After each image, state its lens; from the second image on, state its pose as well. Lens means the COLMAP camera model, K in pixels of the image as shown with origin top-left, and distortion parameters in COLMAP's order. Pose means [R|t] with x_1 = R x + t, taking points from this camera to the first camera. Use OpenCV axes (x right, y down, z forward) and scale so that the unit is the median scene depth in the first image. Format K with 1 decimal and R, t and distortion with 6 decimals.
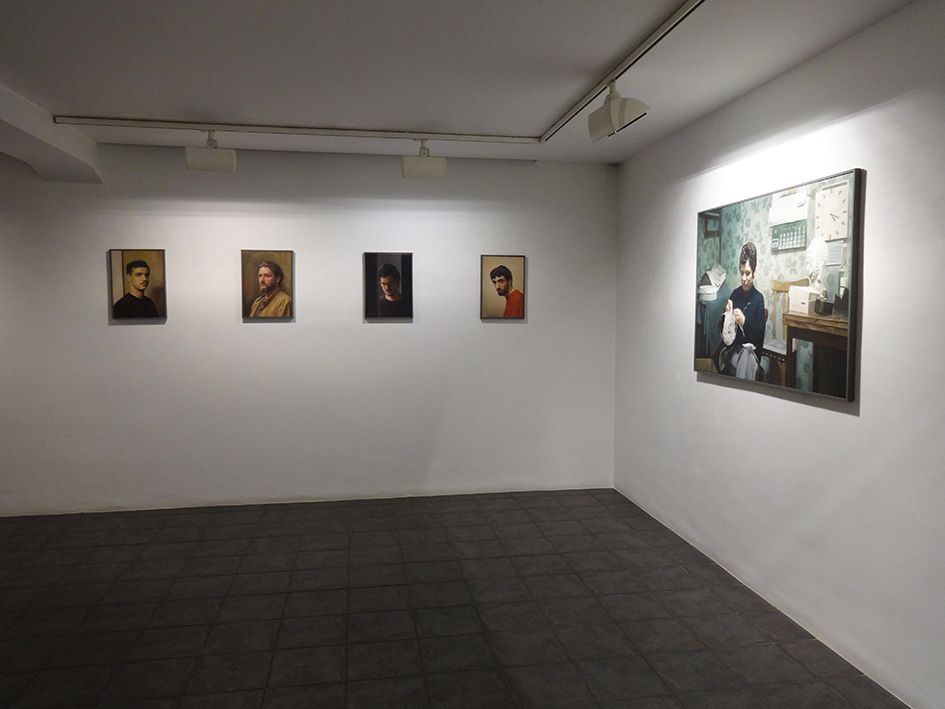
lens RADIAL K [[705.4, 0, 472.5], [0, 705.4, 354.5], [0, 0, 1]] dist [-0.002152, 0.000121]
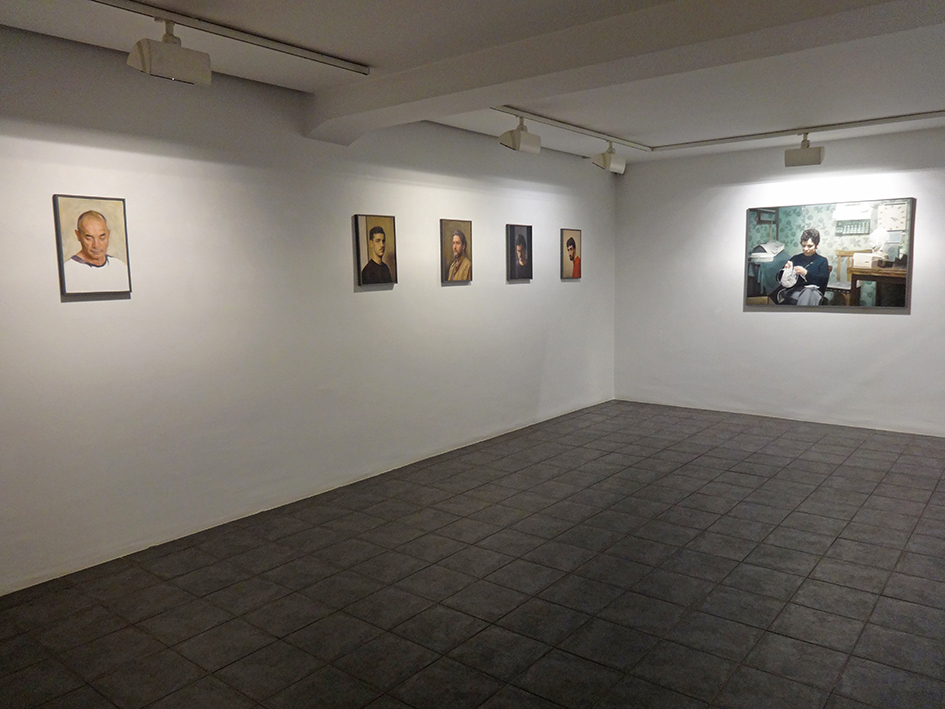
lens RADIAL K [[705.4, 0, 472.5], [0, 705.4, 354.5], [0, 0, 1]] dist [-0.002152, 0.000121]
pose [[0.751407, -0.091409, 0.653477, -1.400730], [0.062727, 0.995768, 0.067162, -0.014284], [-0.656850, -0.009476, 0.753961, 0.201609]]
